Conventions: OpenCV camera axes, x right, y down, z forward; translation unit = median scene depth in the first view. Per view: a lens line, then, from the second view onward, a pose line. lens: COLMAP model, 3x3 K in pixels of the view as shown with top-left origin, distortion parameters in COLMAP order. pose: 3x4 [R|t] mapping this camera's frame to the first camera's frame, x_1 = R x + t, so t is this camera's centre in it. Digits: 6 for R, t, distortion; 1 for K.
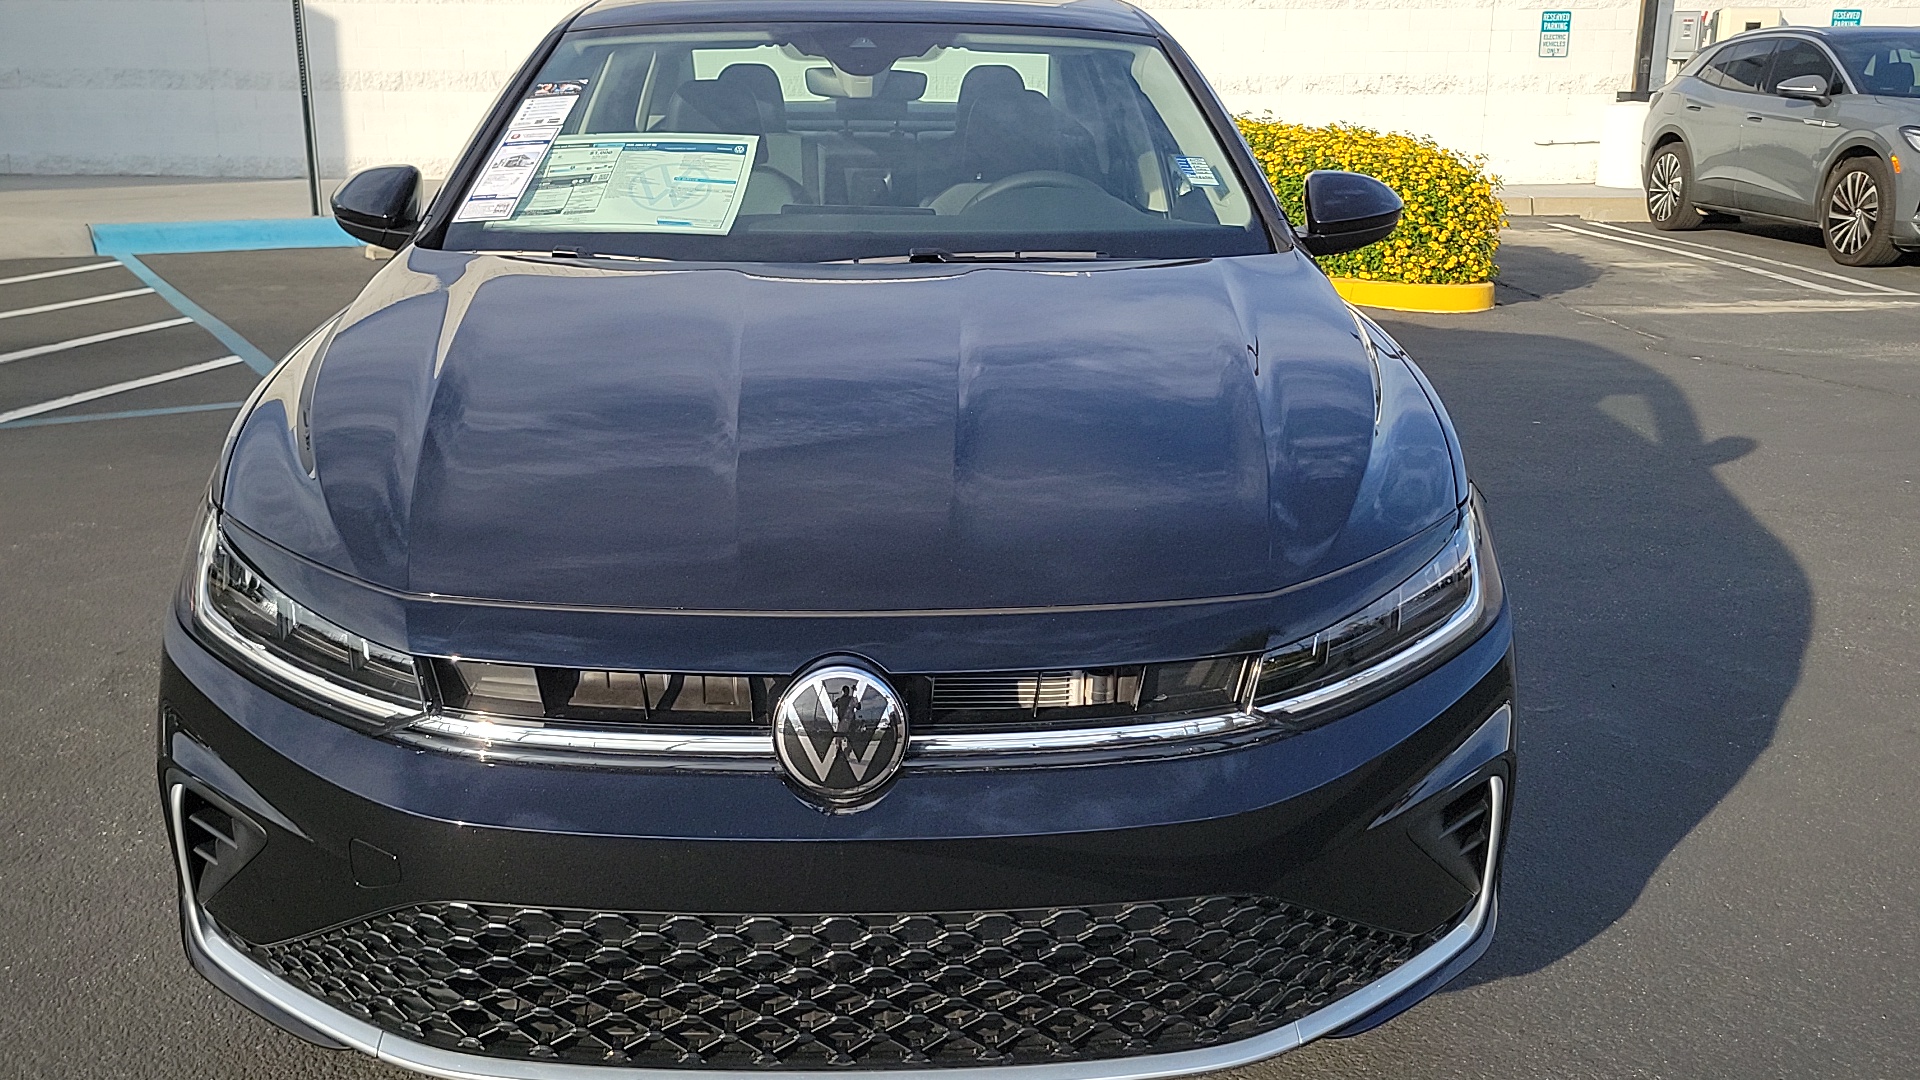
lens RADIAL K [[1692.1, 0, 948.3], [0, 1692.1, 549.4], [0, 0, 1]] dist [0.048068, -0.037773]
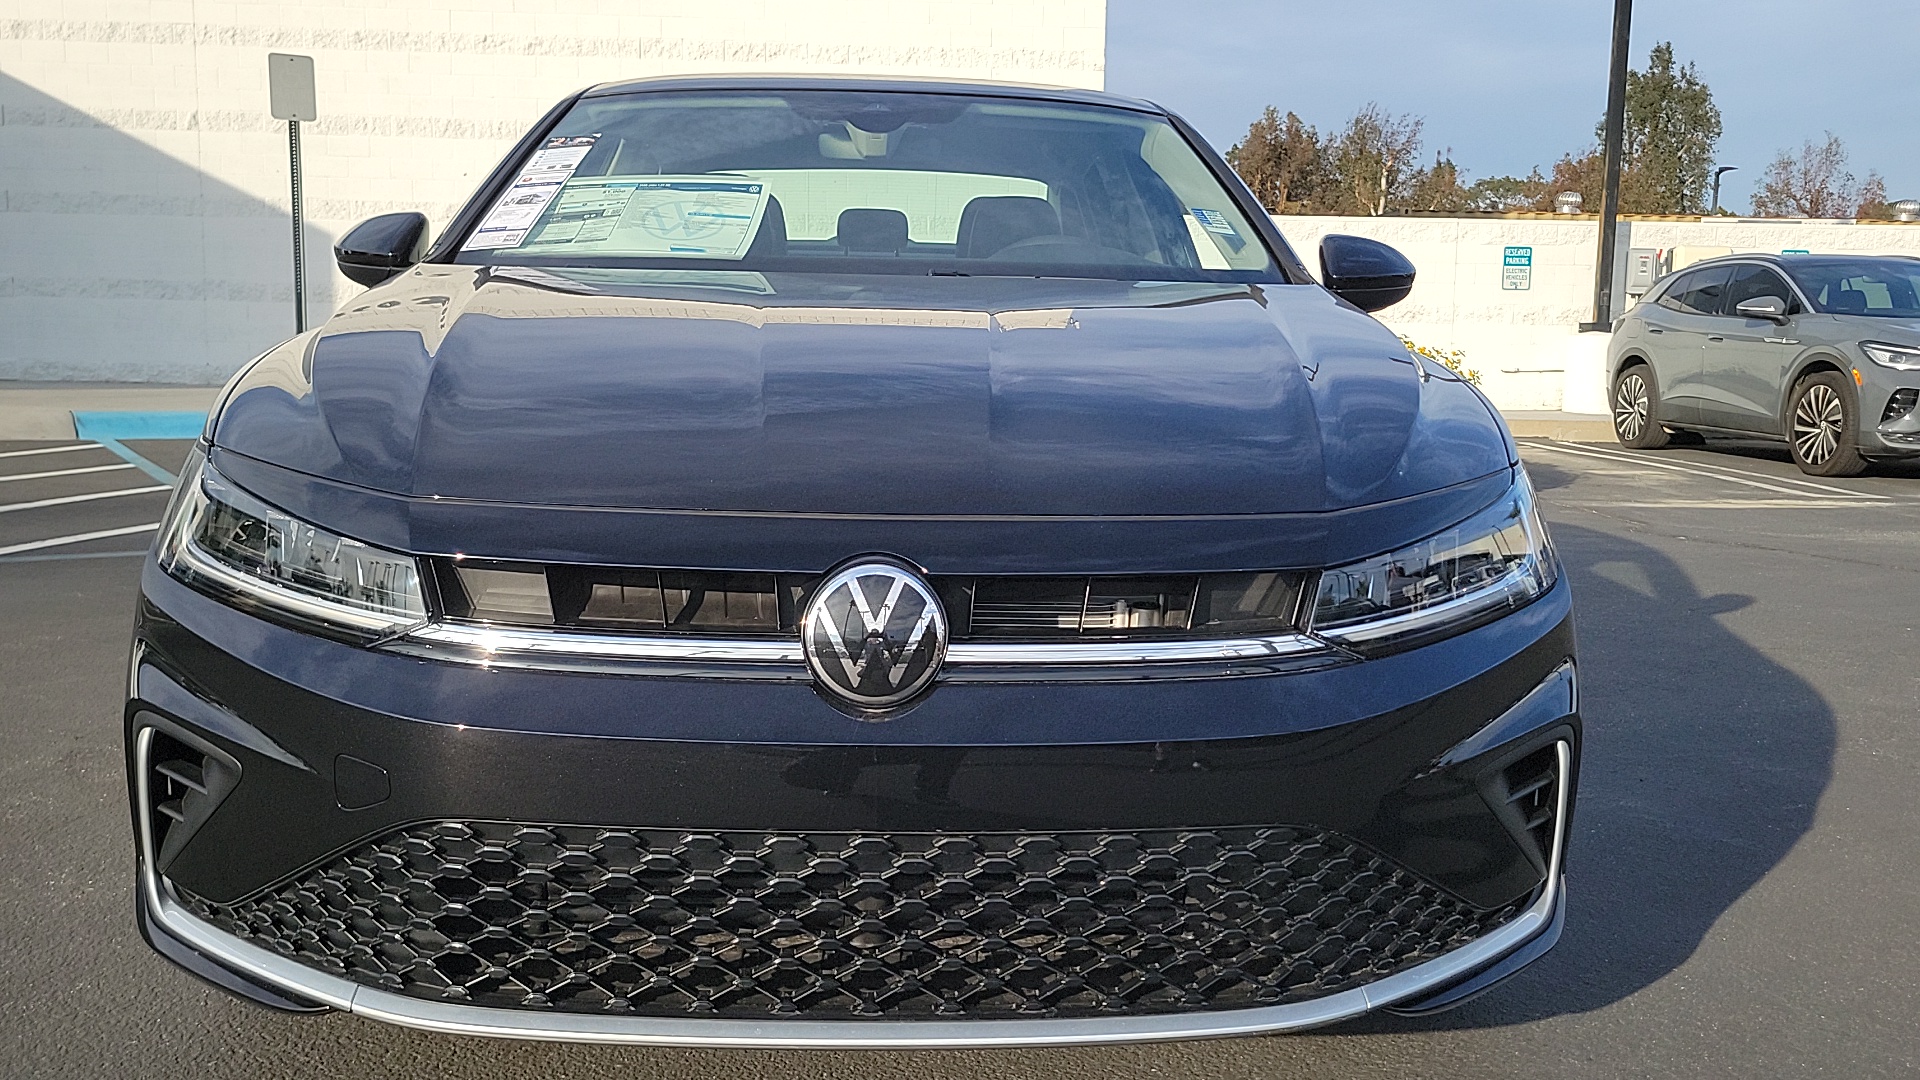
lens RADIAL K [[1692.1, 0, 954.6], [0, 1692.1, 571.8], [0, 0, 1]] dist [0.048068, -0.037773]
pose [[0.999738, 0.011218, 0.019940, -0.027394], [-0.008444, 0.990930, -0.134116, 0.139168], [-0.021263, 0.133912, 0.990765, 0.052382]]
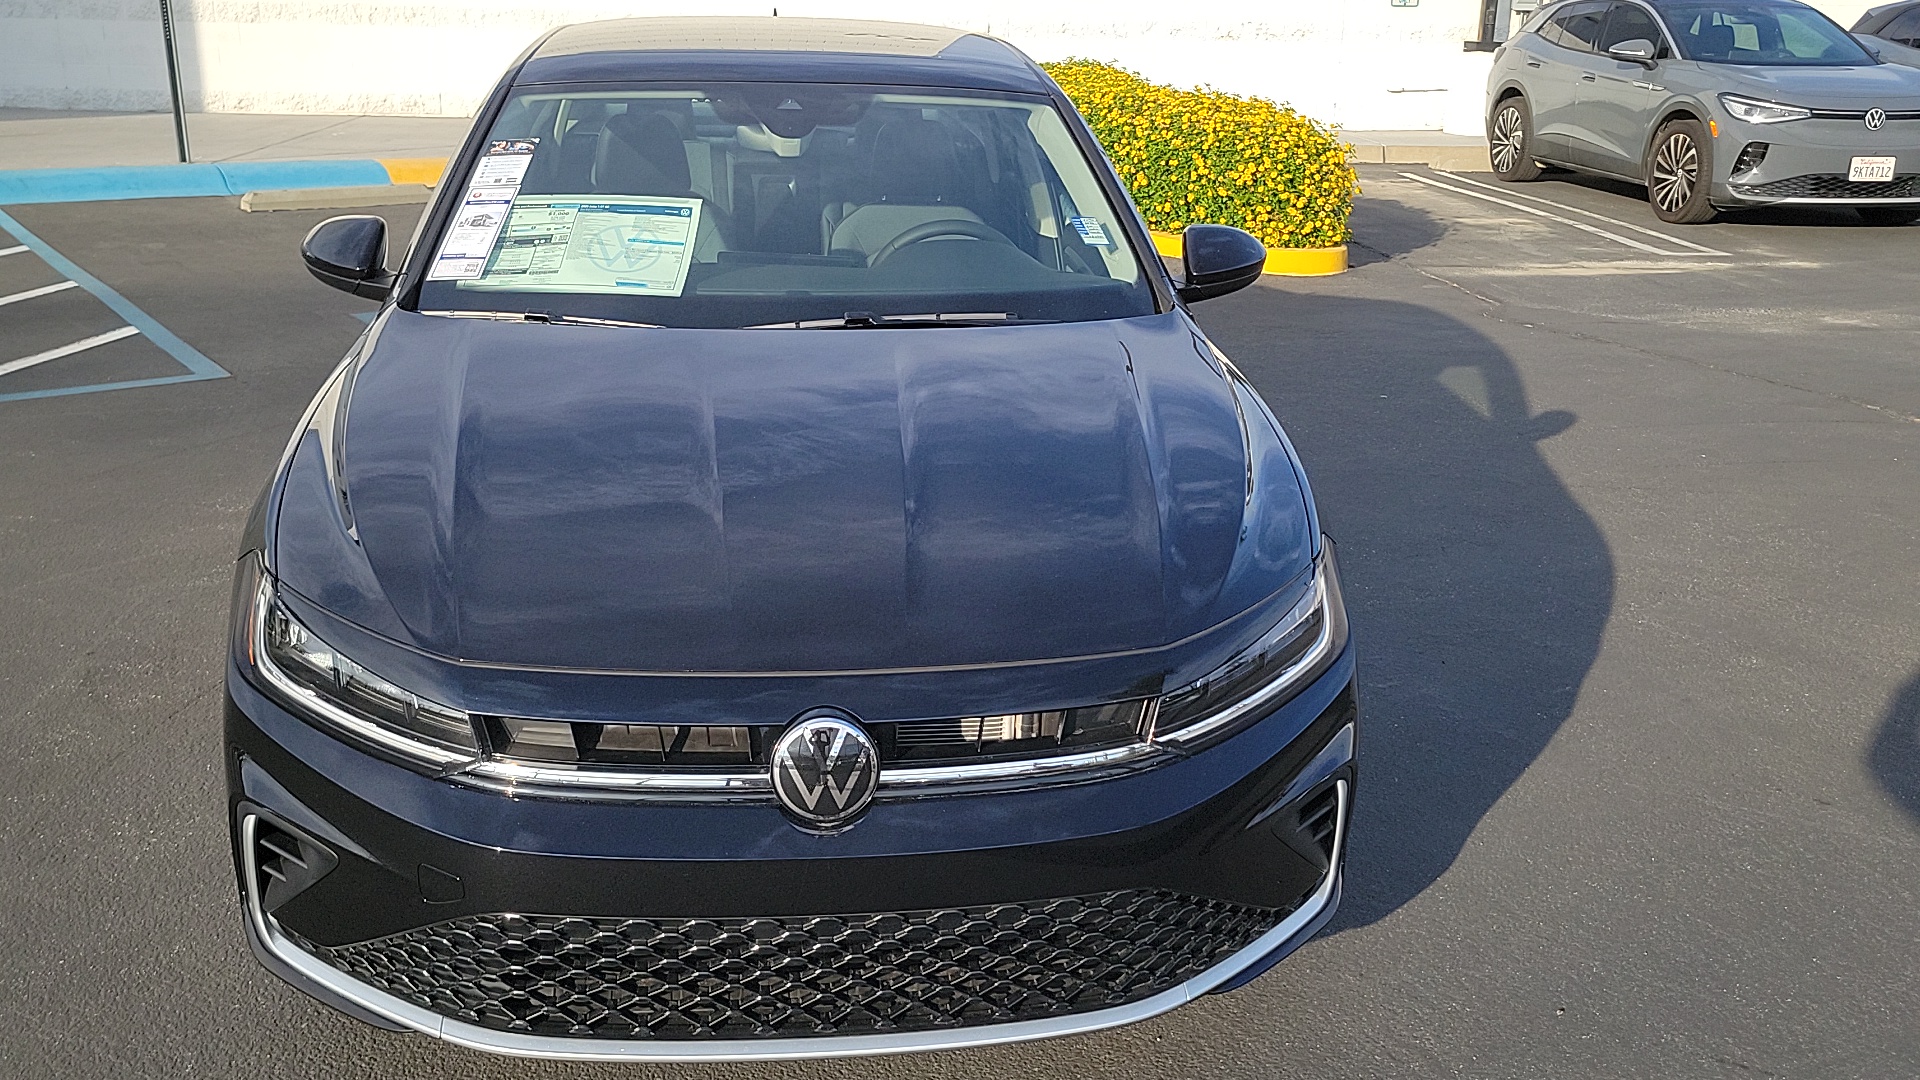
lens RADIAL K [[1692.1, 0, 955.3], [0, 1692.1, 564.9], [0, 0, 1]] dist [0.048068, -0.037773]
pose [[0.996440, -0.012390, 0.083387, -0.049478], [0.007508, 0.998253, 0.058607, -0.080378], [-0.083968, -0.057772, 0.994792, -0.163806]]
